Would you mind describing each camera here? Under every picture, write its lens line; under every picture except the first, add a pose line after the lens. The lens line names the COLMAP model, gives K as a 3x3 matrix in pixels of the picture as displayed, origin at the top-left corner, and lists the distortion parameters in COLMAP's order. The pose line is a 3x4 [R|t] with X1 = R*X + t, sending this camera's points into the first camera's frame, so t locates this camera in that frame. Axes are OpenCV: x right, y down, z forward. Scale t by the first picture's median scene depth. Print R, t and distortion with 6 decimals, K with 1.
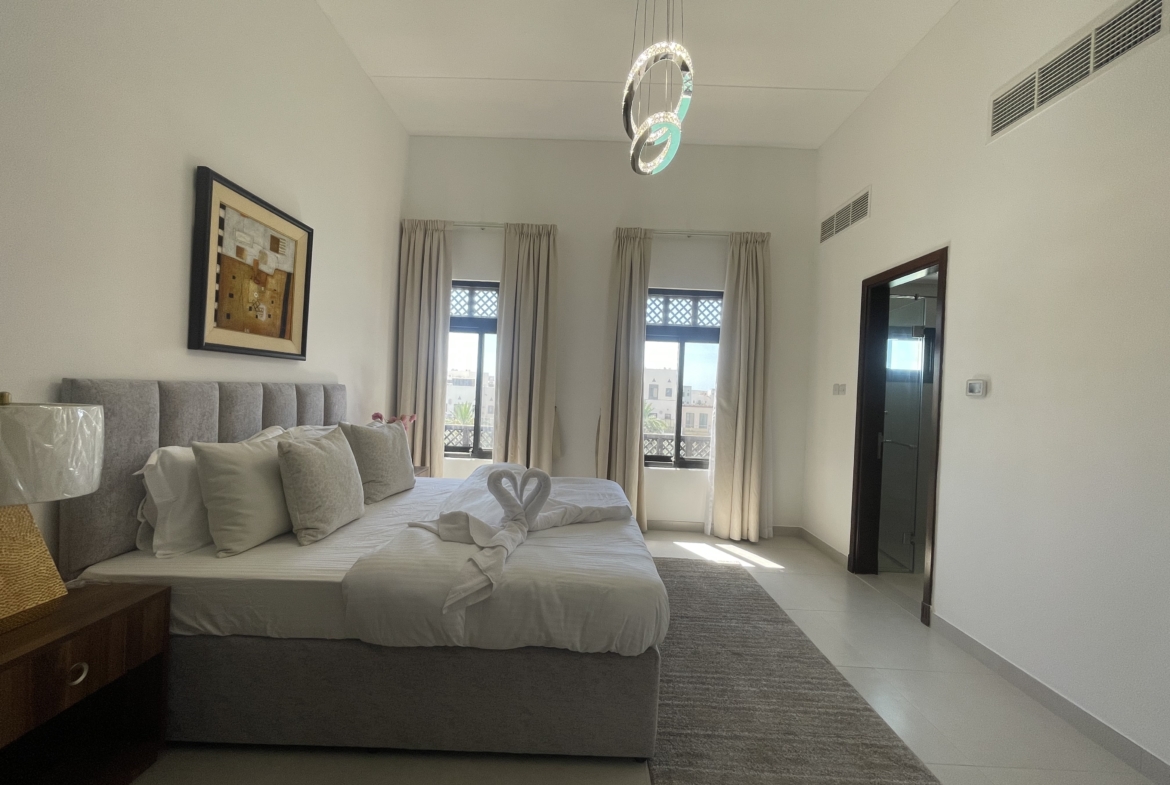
lens RADIAL K [[475.7, 0, 580.4], [0, 475.7, 393.1], [0, 0, 1]] dist [-0.003972, 0.000453]
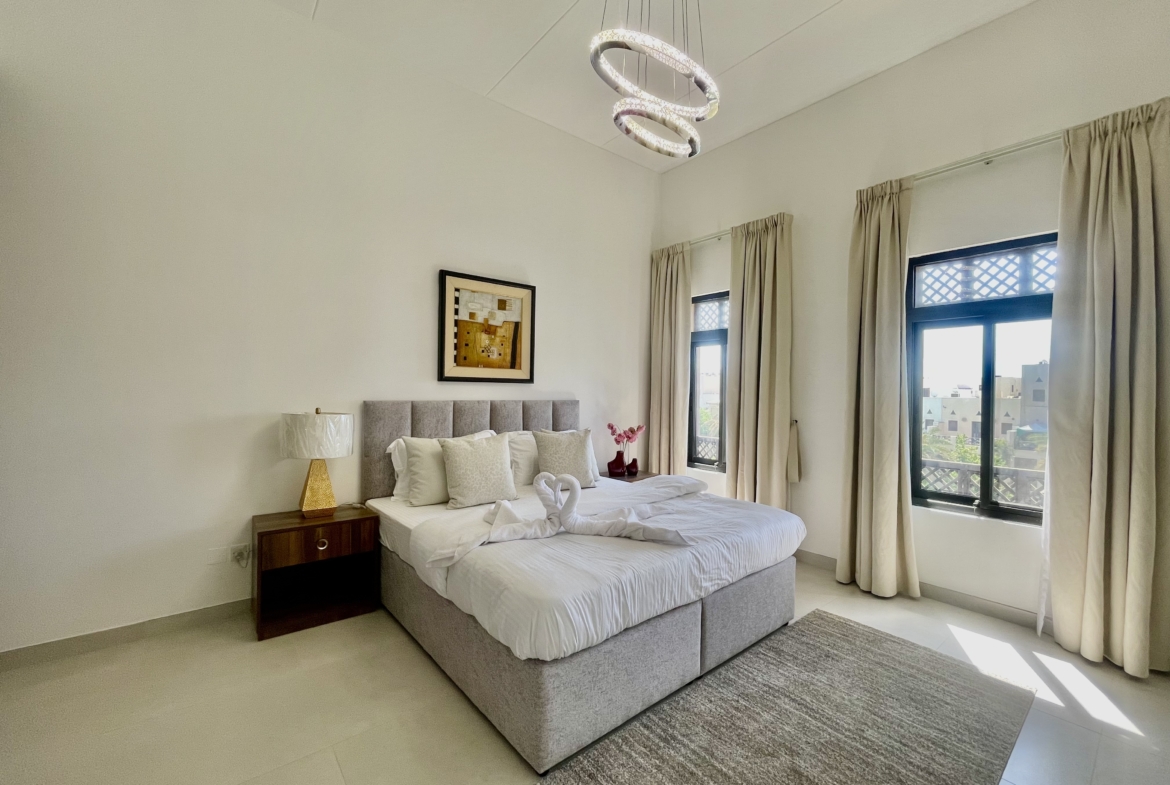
lens RADIAL K [[475.7, 0, 579.8], [0, 475.7, 392.9], [0, 0, 1]] dist [-0.003972, 0.000453]
pose [[0.638113, -0.034083, -0.769188, 0.609651], [0.009932, 0.999301, -0.036040, 0.009502], [0.769879, 0.015358, 0.638006, 0.262386]]
